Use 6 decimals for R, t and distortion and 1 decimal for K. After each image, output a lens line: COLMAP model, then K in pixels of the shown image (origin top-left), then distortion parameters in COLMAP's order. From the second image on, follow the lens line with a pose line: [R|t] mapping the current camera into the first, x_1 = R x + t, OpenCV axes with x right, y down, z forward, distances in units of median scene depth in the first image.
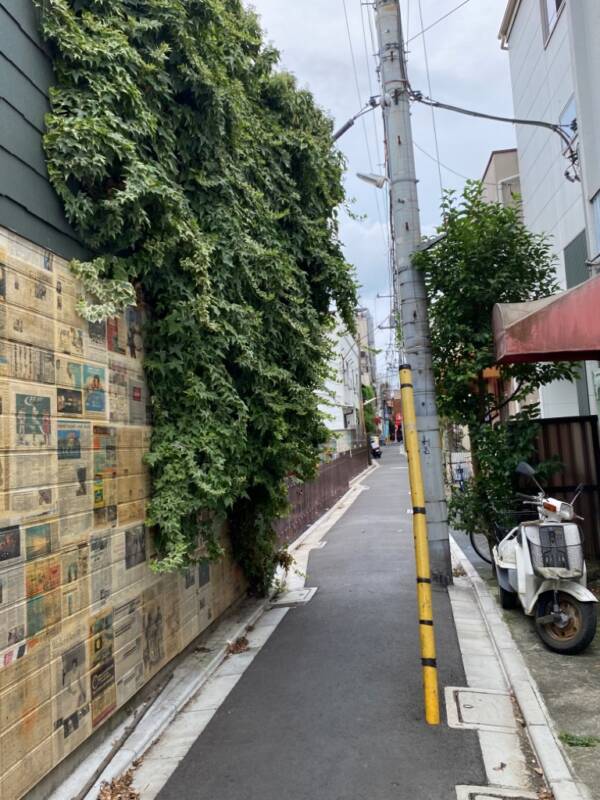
lens RADIAL K [[719.4, 0, 300.0], [0, 719.4, 400.0], [0, 0, 1]] dist [0.002407, 0.000369]
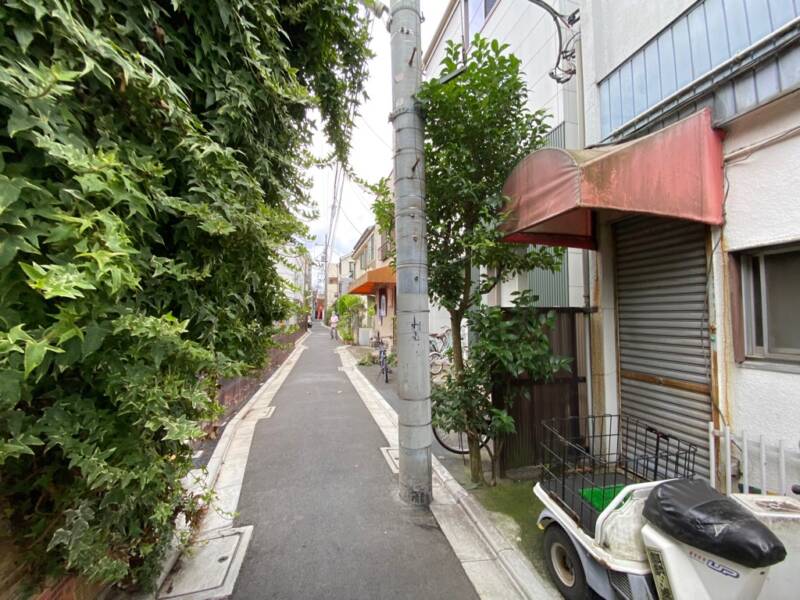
lens RADIAL K [[299.9, 0, 400.0], [0, 299.9, 300.0], [0, 0, 1]] dist [0.018621, -0.000057]
pose [[0.914899, 0.076909, 0.396288, 0.020597], [-0.073152, 0.997017, -0.024611, 0.037094], [-0.396999, -0.006472, 0.917796, 0.653724]]
